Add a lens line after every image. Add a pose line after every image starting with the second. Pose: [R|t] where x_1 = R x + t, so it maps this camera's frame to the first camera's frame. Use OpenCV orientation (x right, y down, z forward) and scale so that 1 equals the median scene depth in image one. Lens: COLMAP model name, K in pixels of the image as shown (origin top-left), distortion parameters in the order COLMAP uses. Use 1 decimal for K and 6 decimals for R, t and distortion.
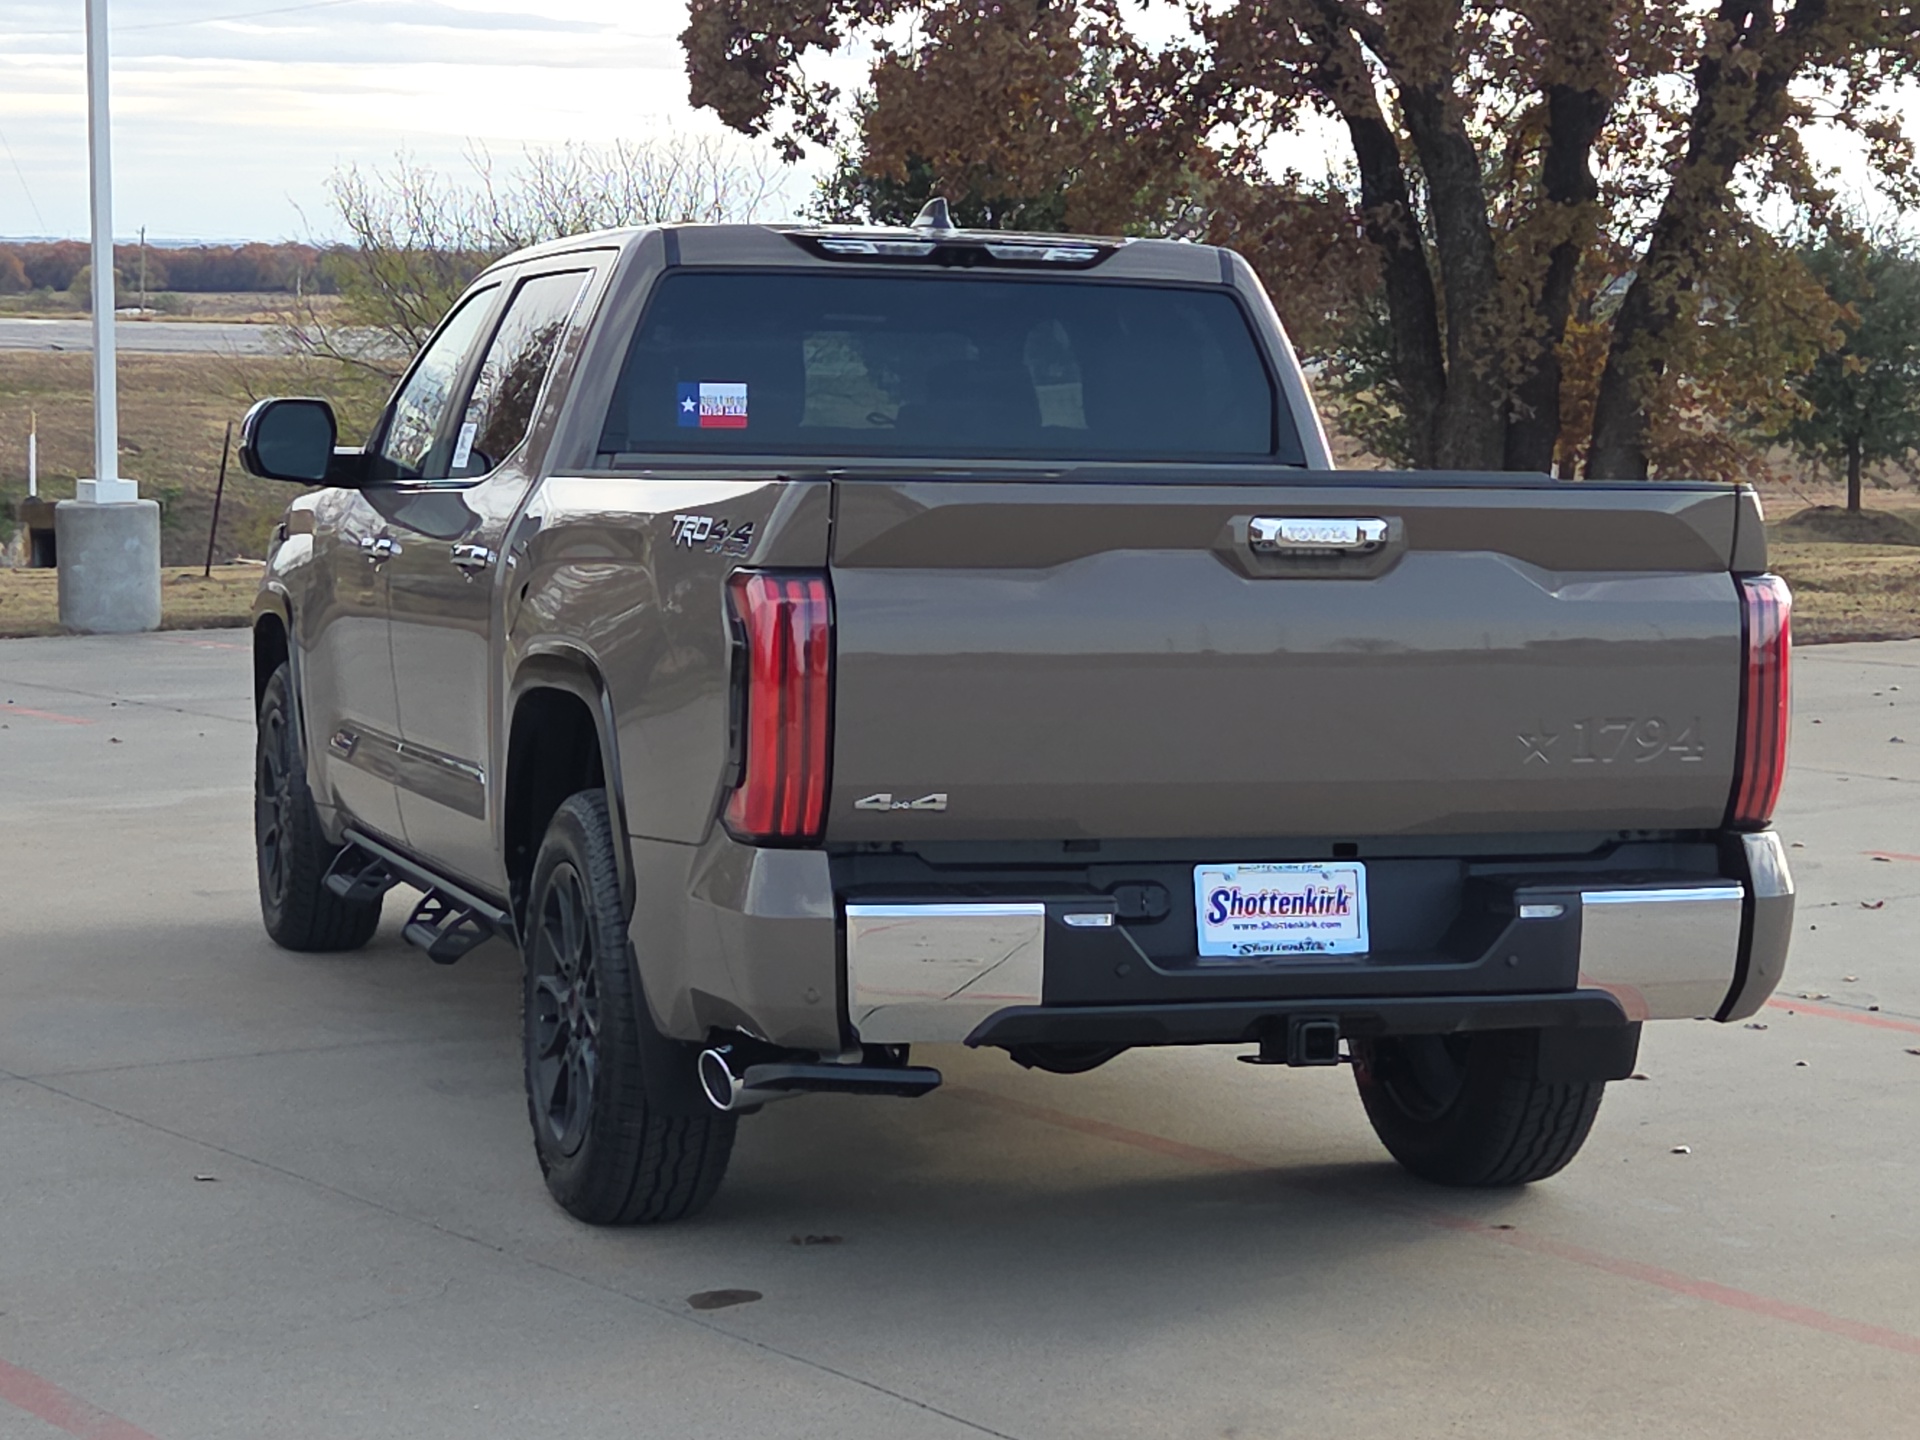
lens RADIAL K [[4016.0, 0, 947.6], [0, 4016.0, 718.7], [0, 0, 1]] dist [0.091503, 0.000000]
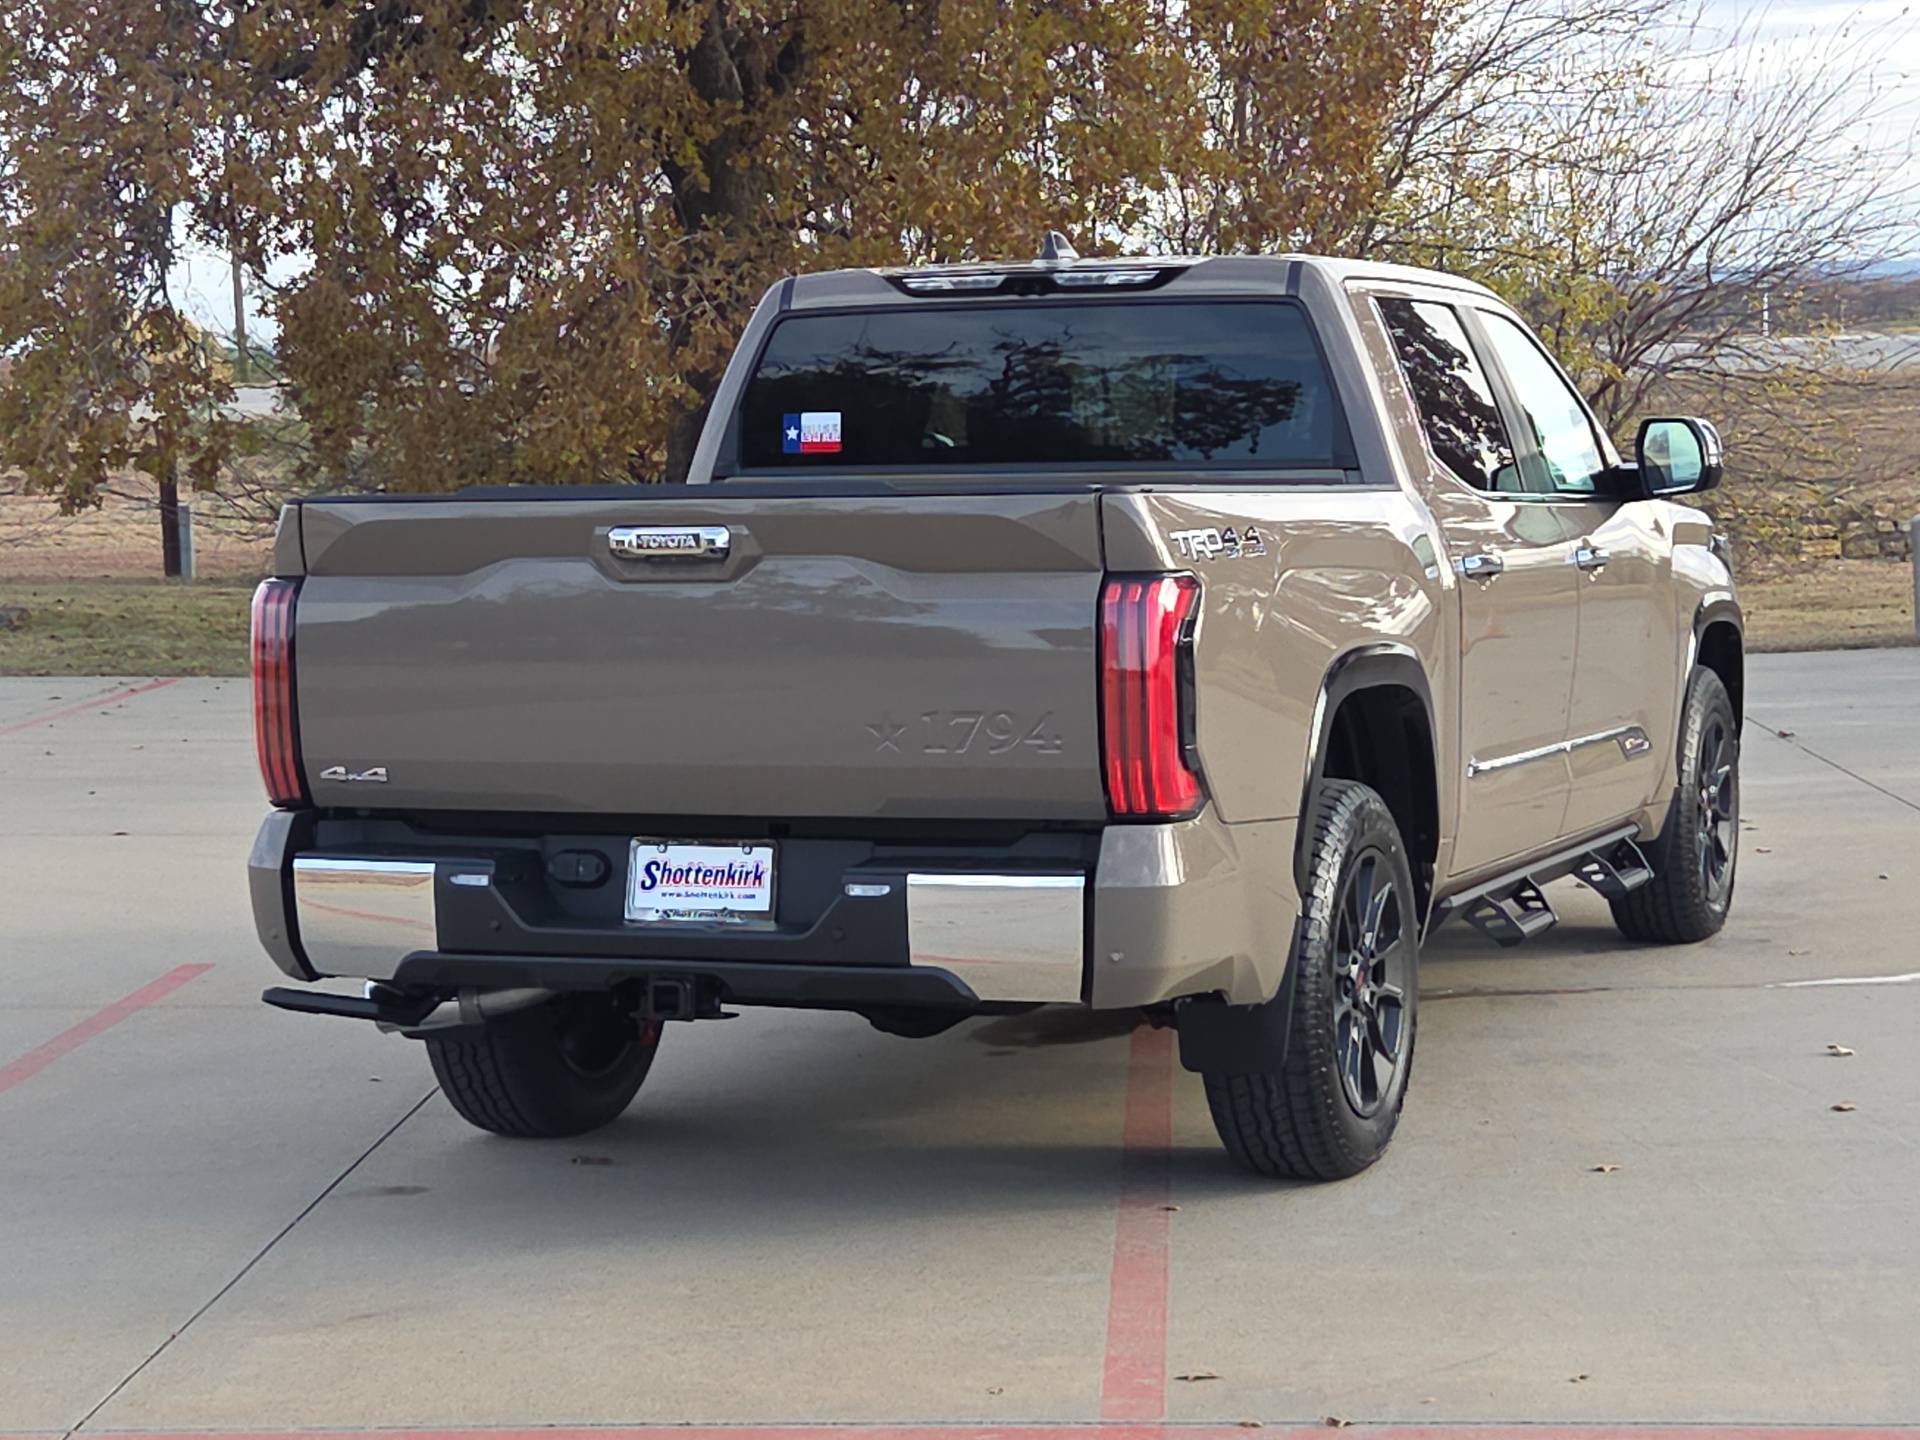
lens RADIAL K [[4038.8, 0, 952.8], [0, 4038.8, 729.7], [0, 0, 1]] dist [0.178245, 0.000000]
pose [[0.774296, 0.013382, -0.632682, 0.840900], [-0.014647, 0.999888, 0.003224, 0.001270], [0.632654, 0.006770, 0.774405, 0.179870]]
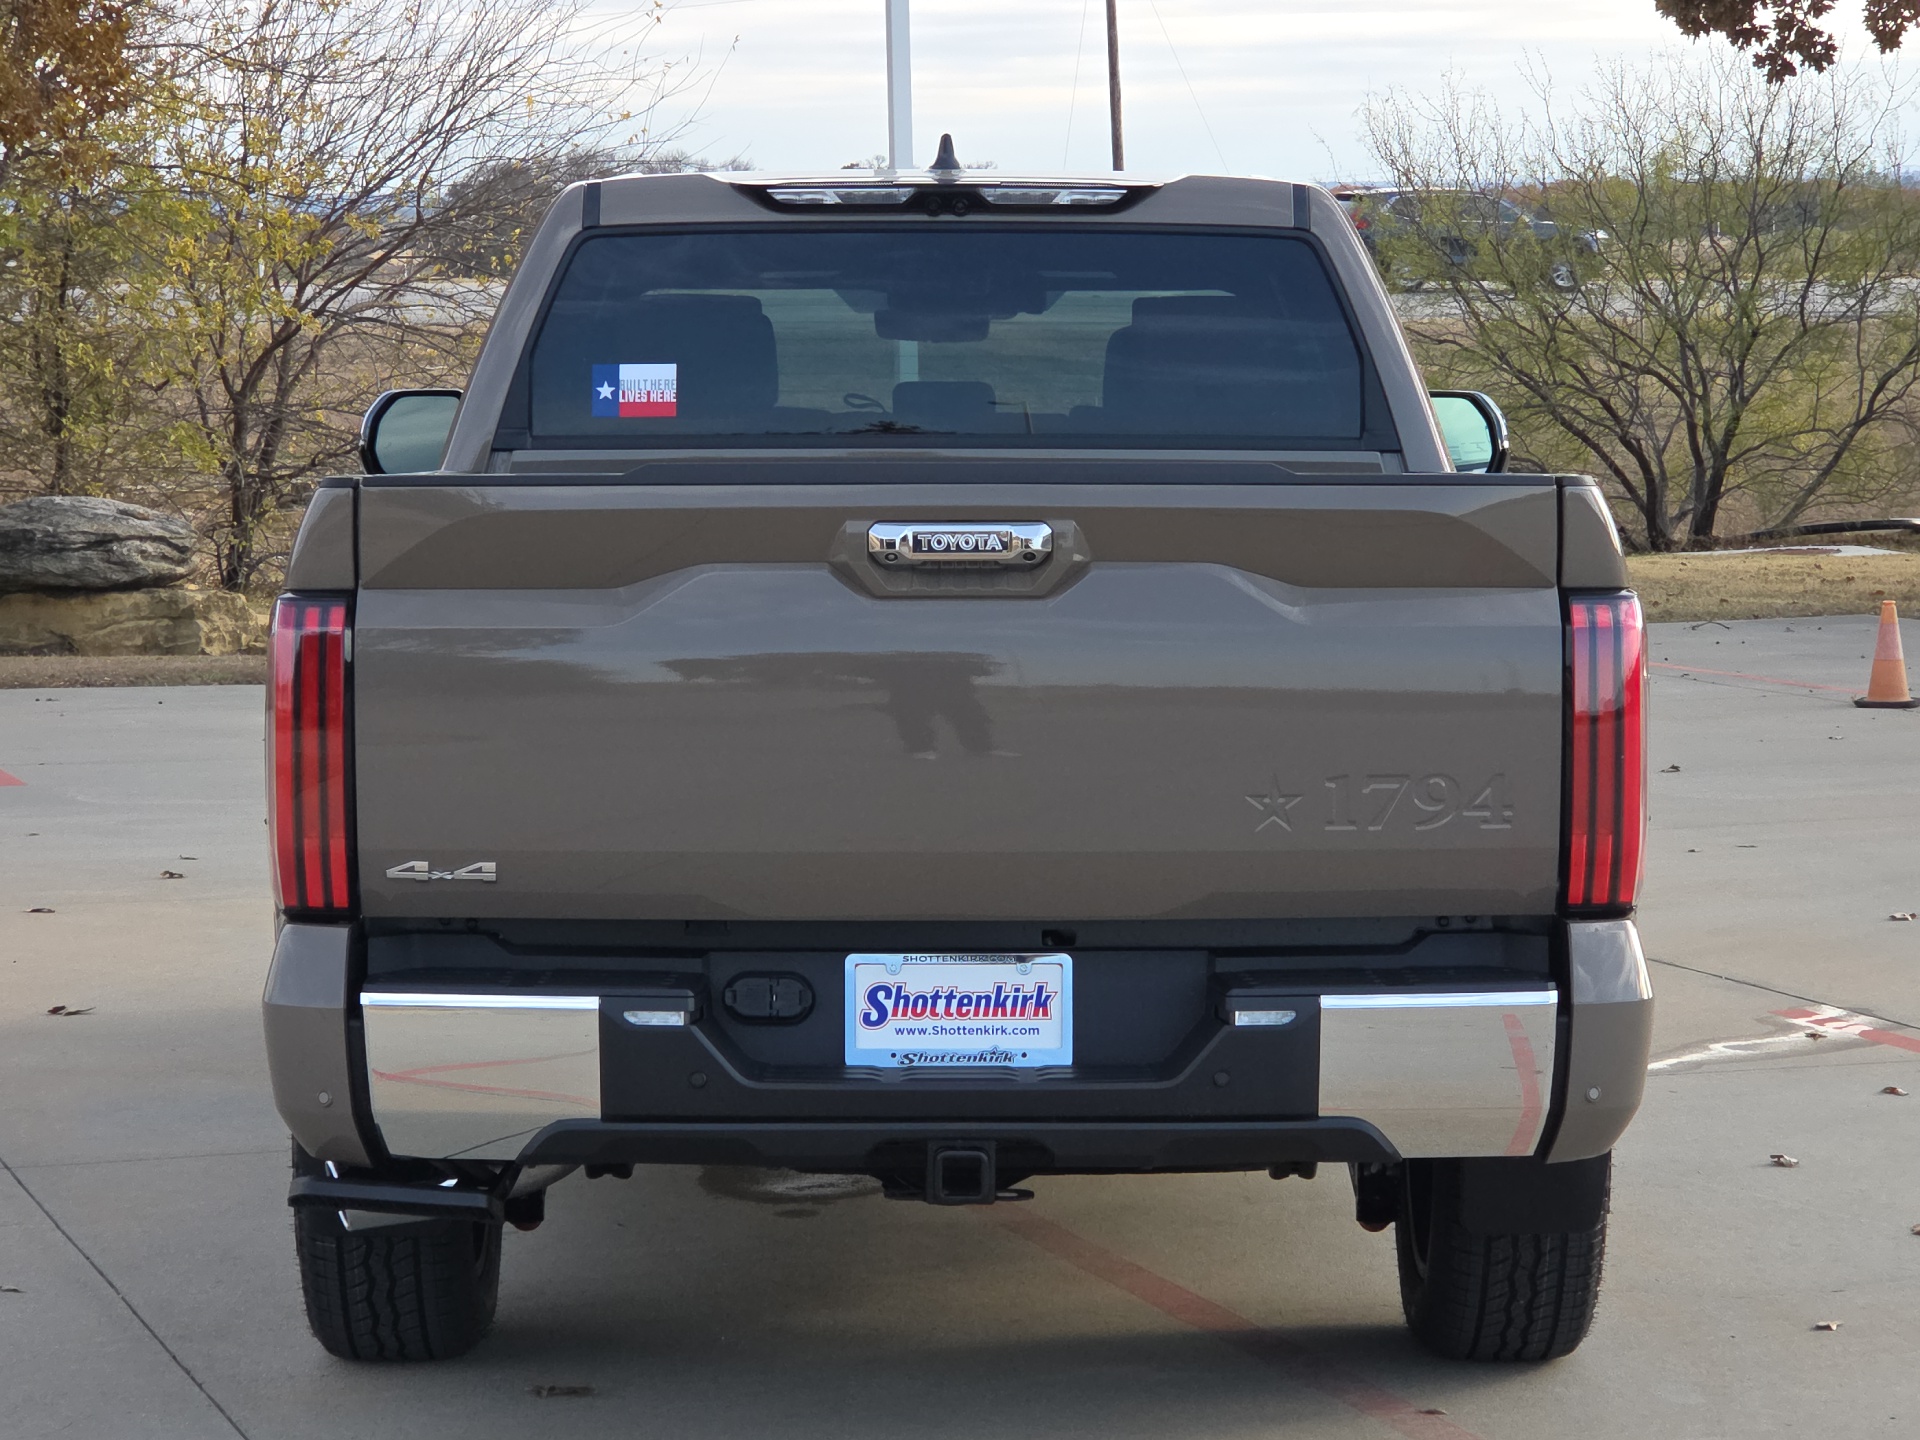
lens RADIAL K [[4976.5, 0, 961.0], [0, 4976.5, 723.0], [0, 0, 1]] dist [-0.608701, 0.000000]
pose [[0.954942, 0.002324, -0.296783, 0.377303], [-0.004507, 0.999968, -0.006673, -0.003333], [0.296758, 0.007710, 0.954922, 0.053081]]
